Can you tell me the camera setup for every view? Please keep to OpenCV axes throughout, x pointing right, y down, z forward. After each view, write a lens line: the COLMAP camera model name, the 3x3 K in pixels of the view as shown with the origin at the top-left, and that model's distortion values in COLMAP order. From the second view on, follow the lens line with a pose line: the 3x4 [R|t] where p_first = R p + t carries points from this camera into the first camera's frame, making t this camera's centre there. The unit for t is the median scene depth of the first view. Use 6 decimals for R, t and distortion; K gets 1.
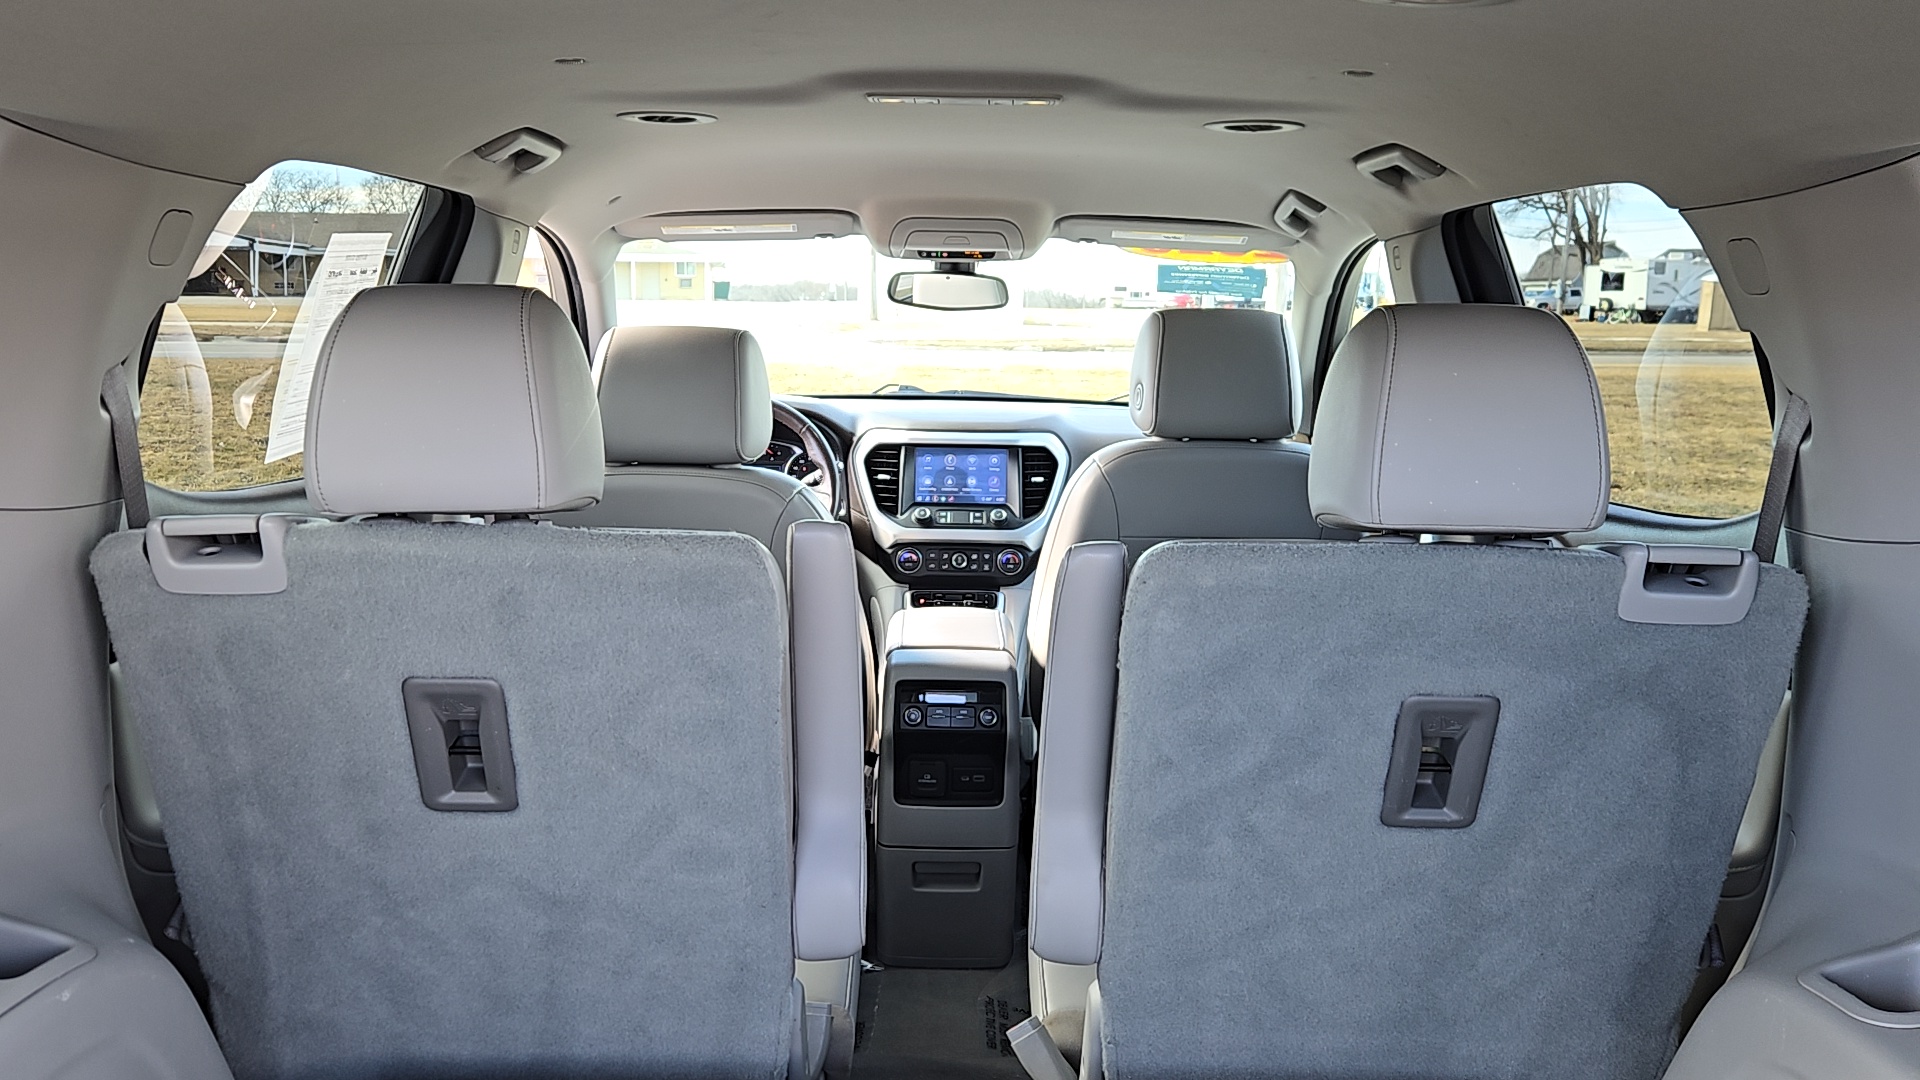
lens RADIAL K [[1614.7, 0, 928.2], [0, 1614.7, 536.4], [0, 0, 1]] dist [0.030835, -0.004237]
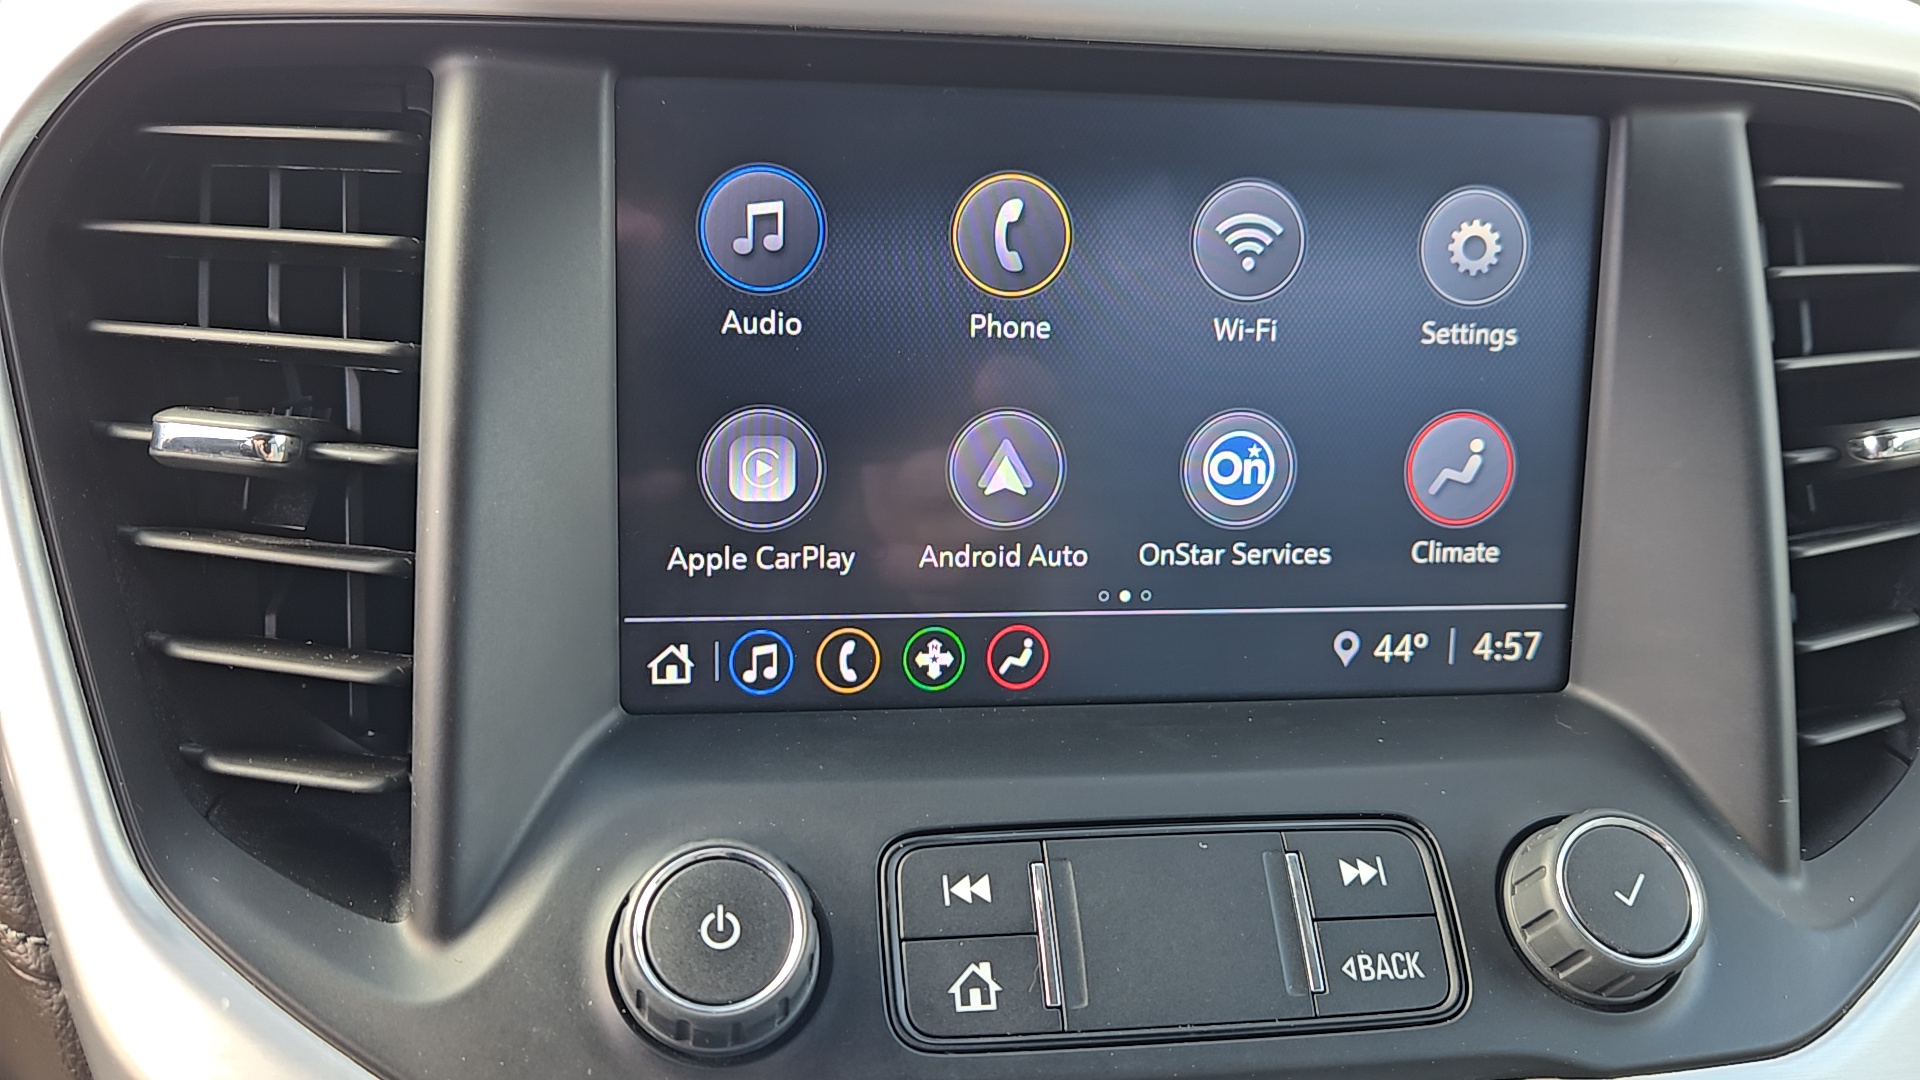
lens RADIAL K [[1614.2, 0, 963.6], [0, 1614.2, 542.4], [0, 0, 1]] dist [0.010041, -0.008219]
pose [[0.983327, -0.026141, 0.179958, -0.005395], [0.002988, 0.991802, 0.127746, -0.041291], [-0.181822, -0.125079, 0.975344, 0.902695]]
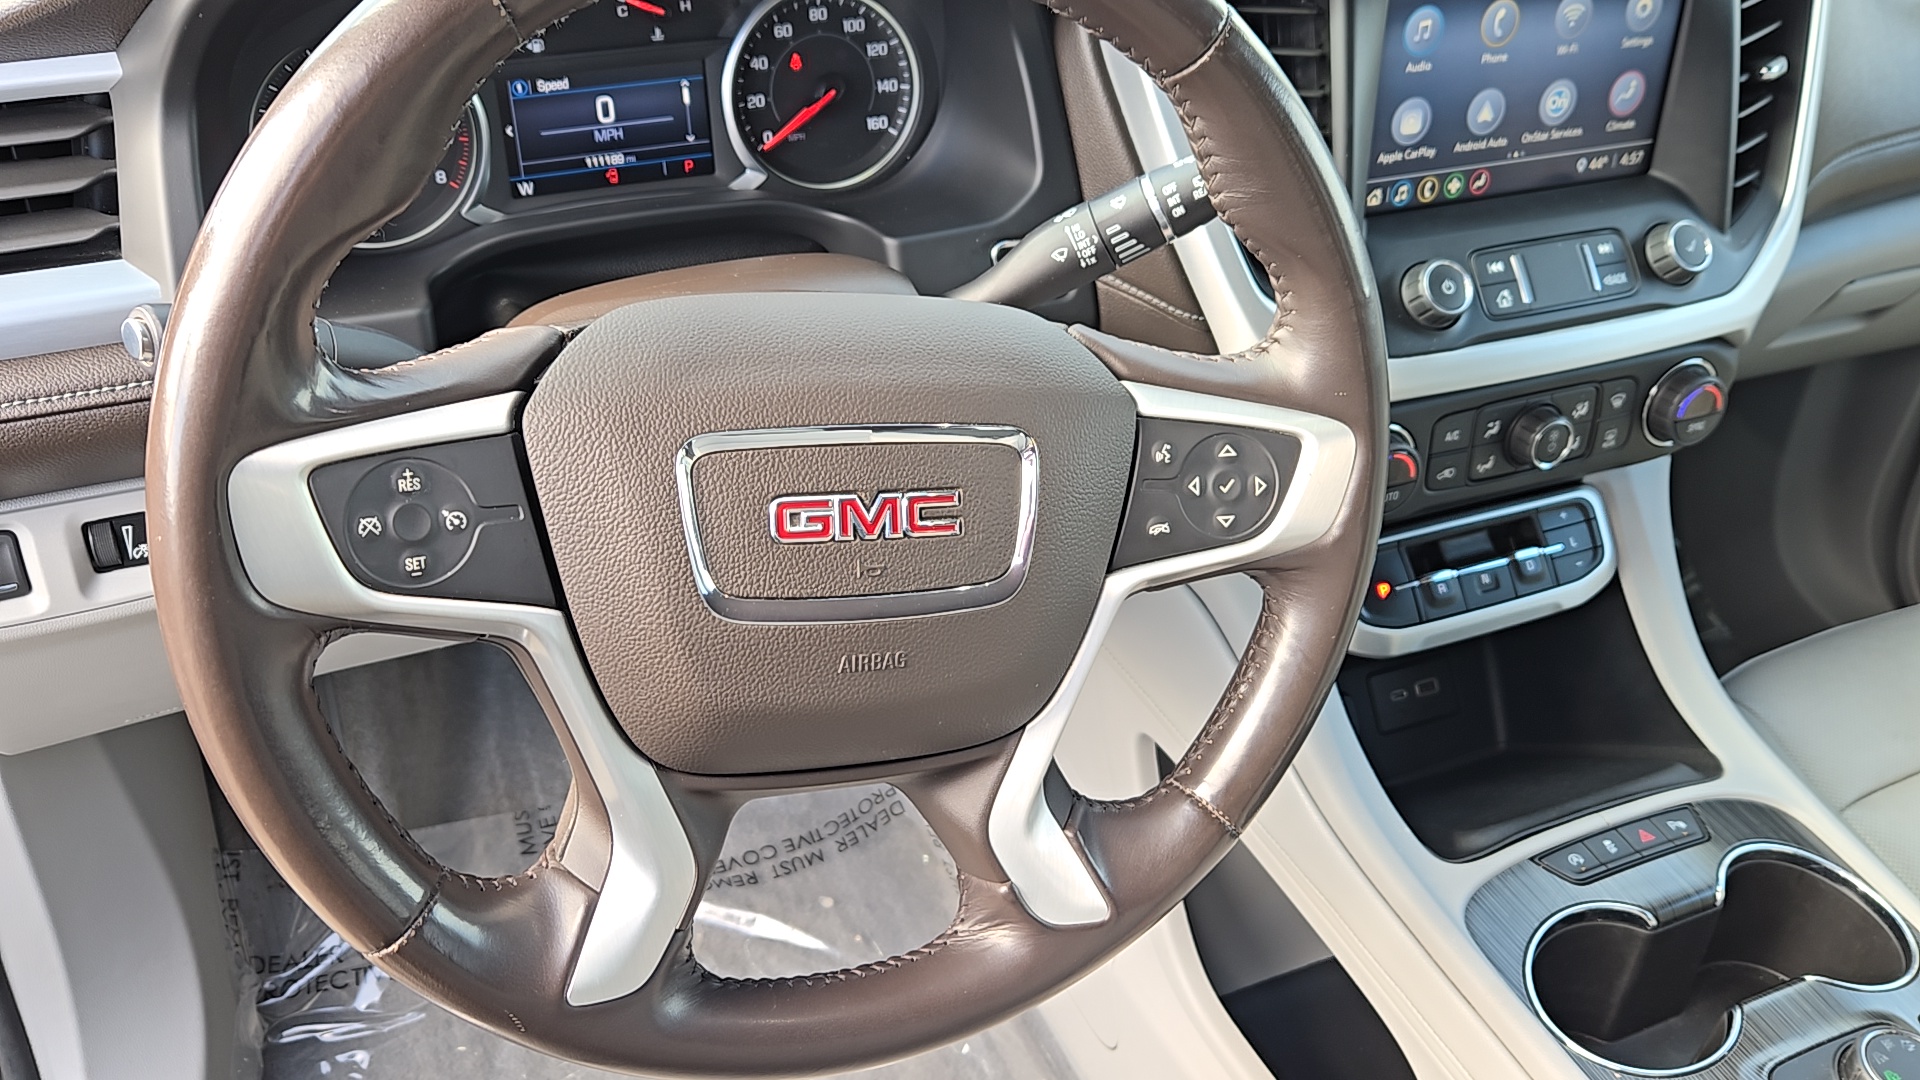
lens RADIAL K [[1614.2, 0, 963.6], [0, 1614.2, 542.4], [0, 0, 1]] dist [0.010041, -0.008219]
pose [[0.908733, -0.219288, 0.355129, -0.157700], [0.025166, 0.878098, 0.477819, -0.094733], [-0.416618, -0.425272, 0.803476, 0.801811]]
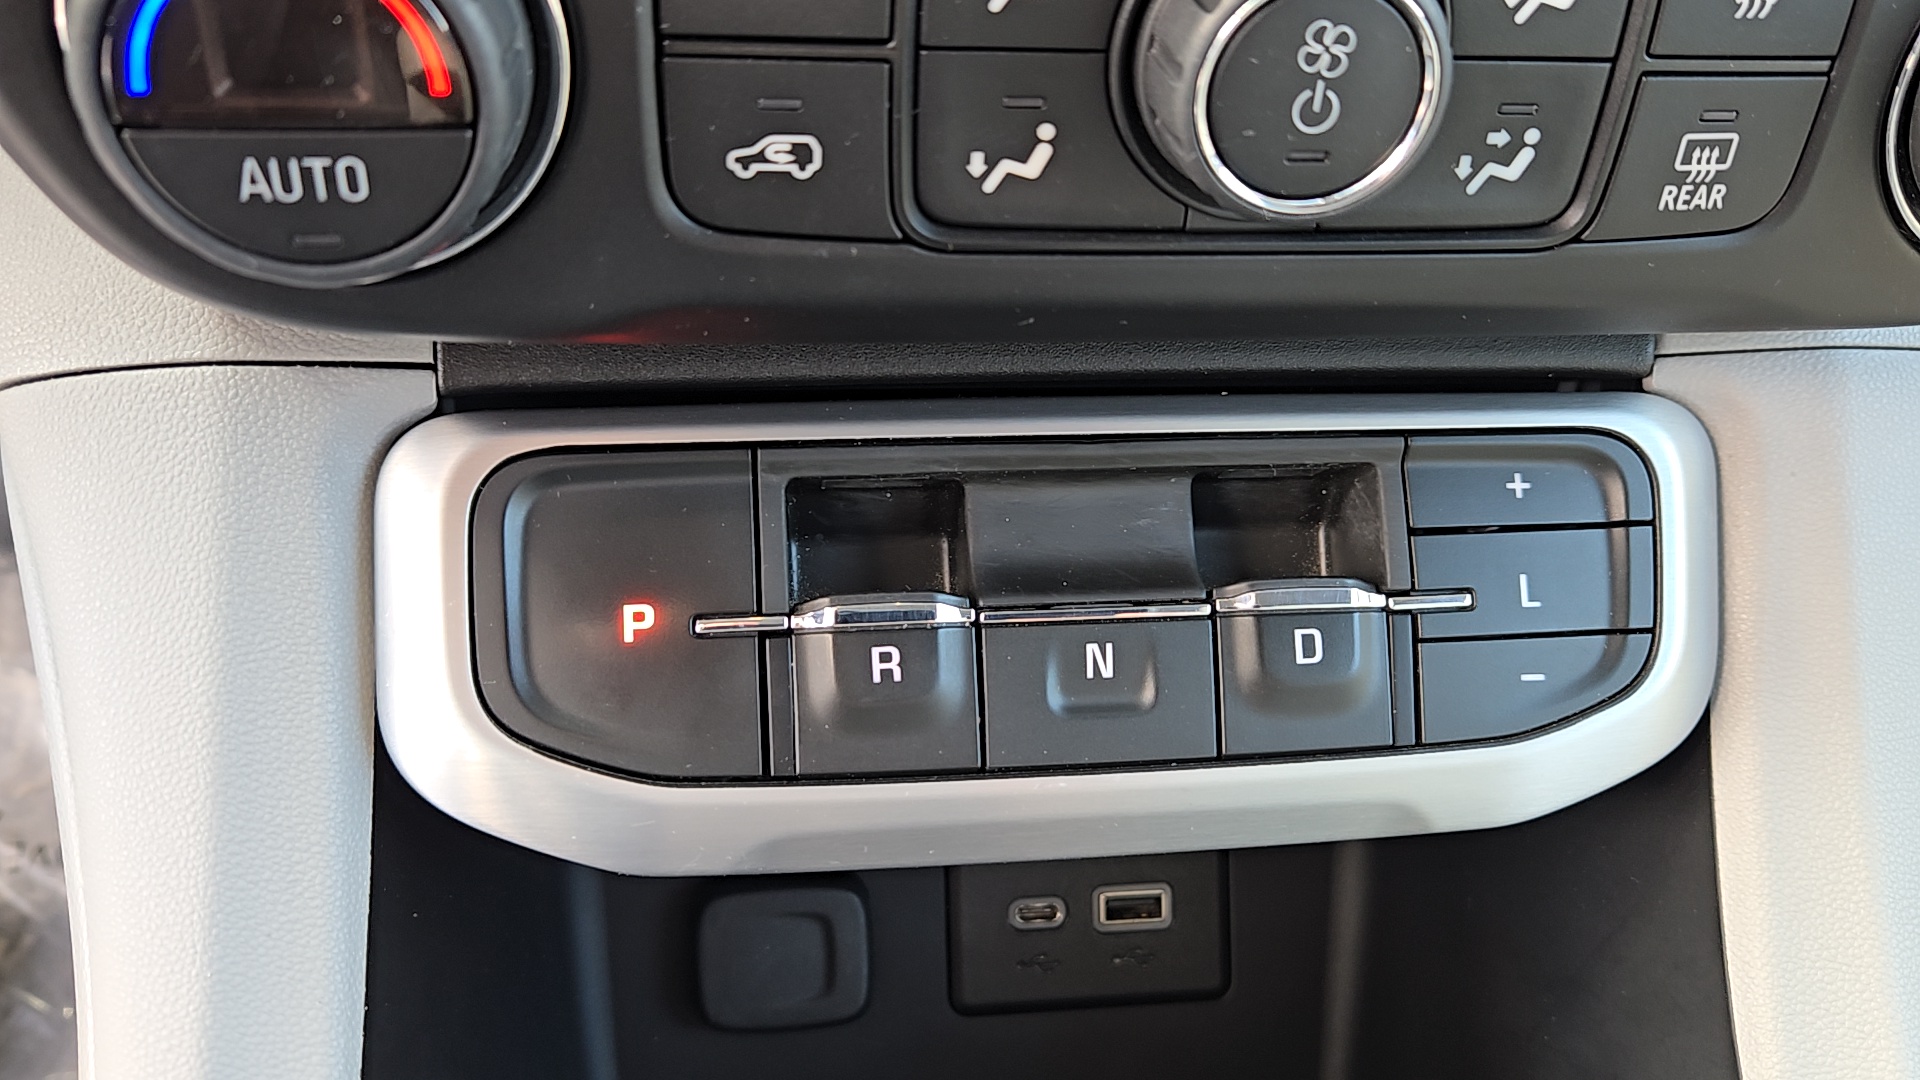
lens RADIAL K [[1658.3, 0, 960.0], [0, 1658.3, 540.0], [0, 0, 1]] dist [-0.011570, -0.009157]
pose [[0.989890, -0.047720, 0.133571, 0.000546], [-0.032769, 0.839290, 0.542695, -0.001221], [-0.138002, -0.541586, 0.829241, 0.924160]]
